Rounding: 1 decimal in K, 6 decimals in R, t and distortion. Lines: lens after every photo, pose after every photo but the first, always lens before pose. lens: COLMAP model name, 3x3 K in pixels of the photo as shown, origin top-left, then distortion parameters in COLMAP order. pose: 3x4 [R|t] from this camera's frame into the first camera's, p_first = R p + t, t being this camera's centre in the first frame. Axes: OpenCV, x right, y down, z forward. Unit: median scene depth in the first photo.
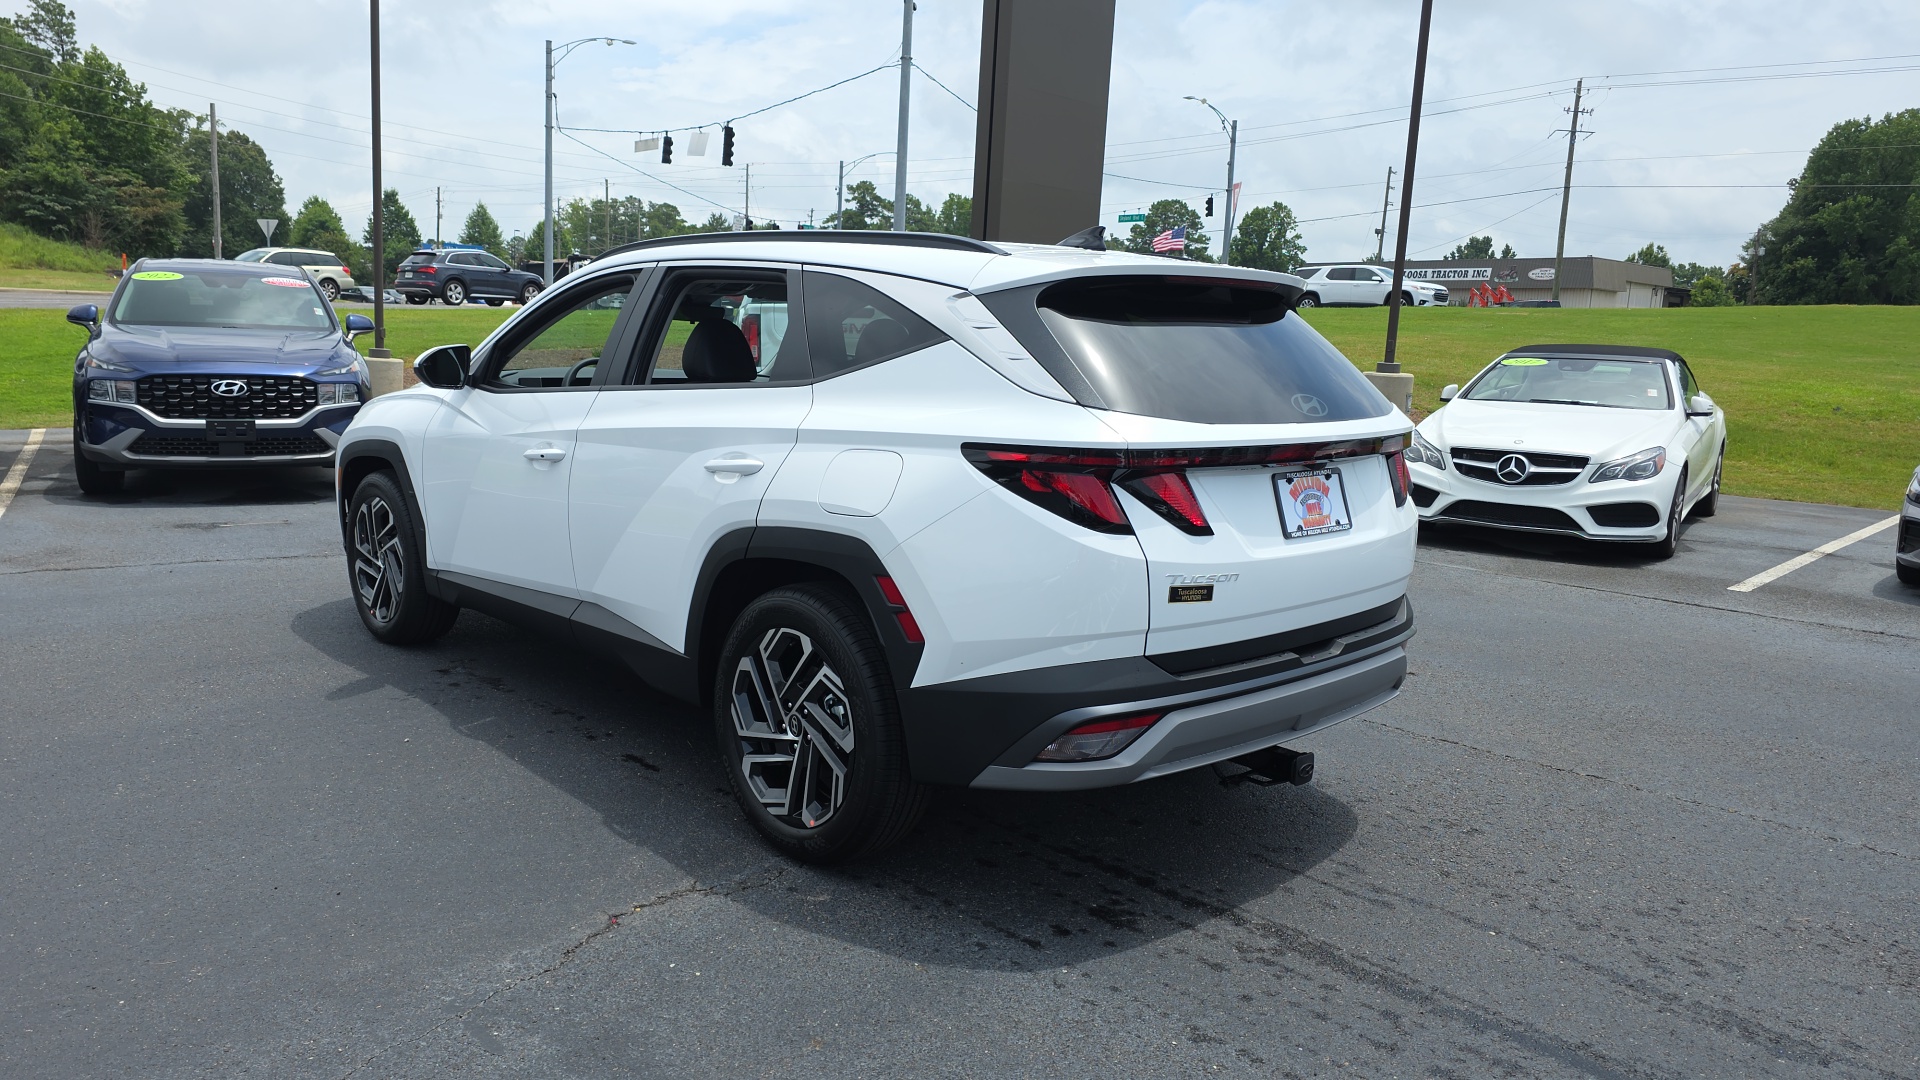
lens RADIAL K [[1278.7, 0, 911.2], [0, 1278.7, 551.6], [0, 0, 1]] dist [0.064017, -0.055105]
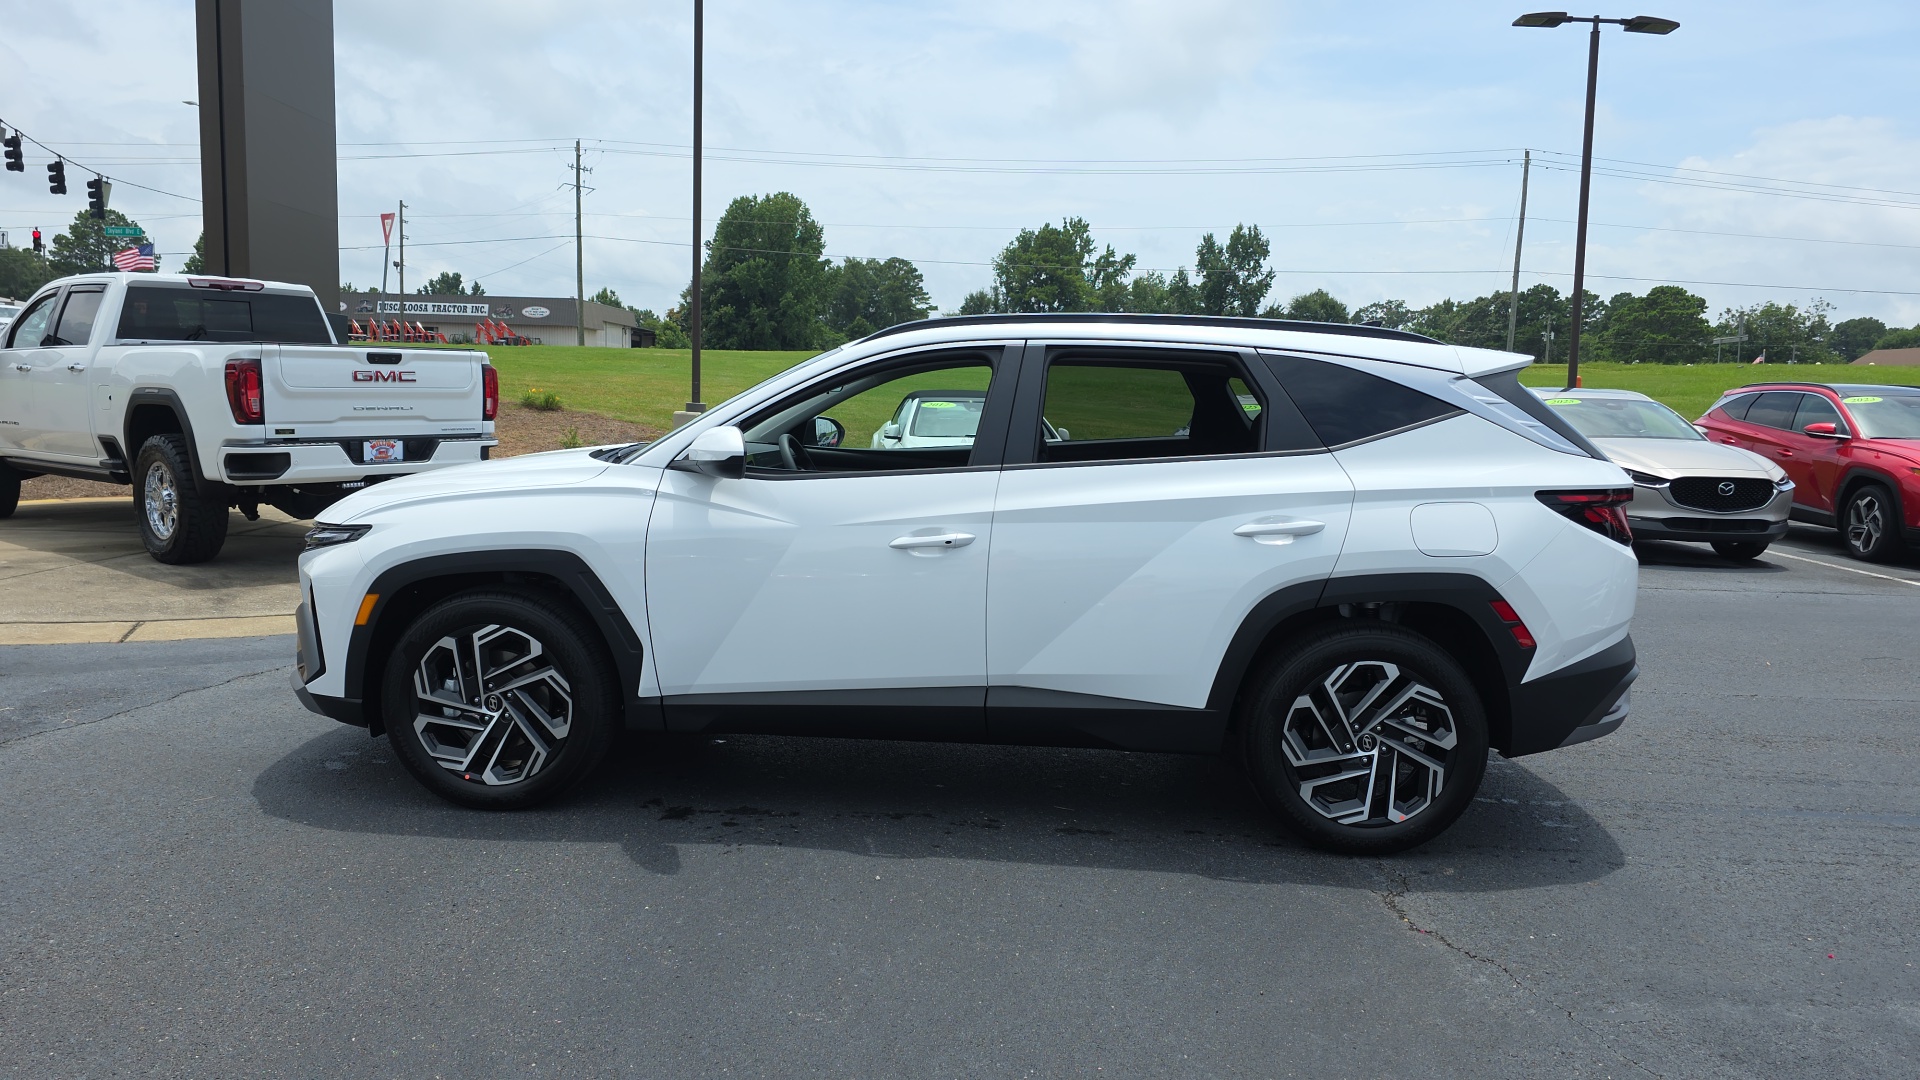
lens RADIAL K [[1309.1, 0, 819.7], [0, 1309.1, 577.0], [0, 0, 1]] dist [0.069477, -0.068077]
pose [[0.715276, -0.115070, 0.689303, -1.266159], [0.117983, 0.992076, 0.043184, -0.126494], [-0.688811, 0.050438, 0.723184, 0.457952]]
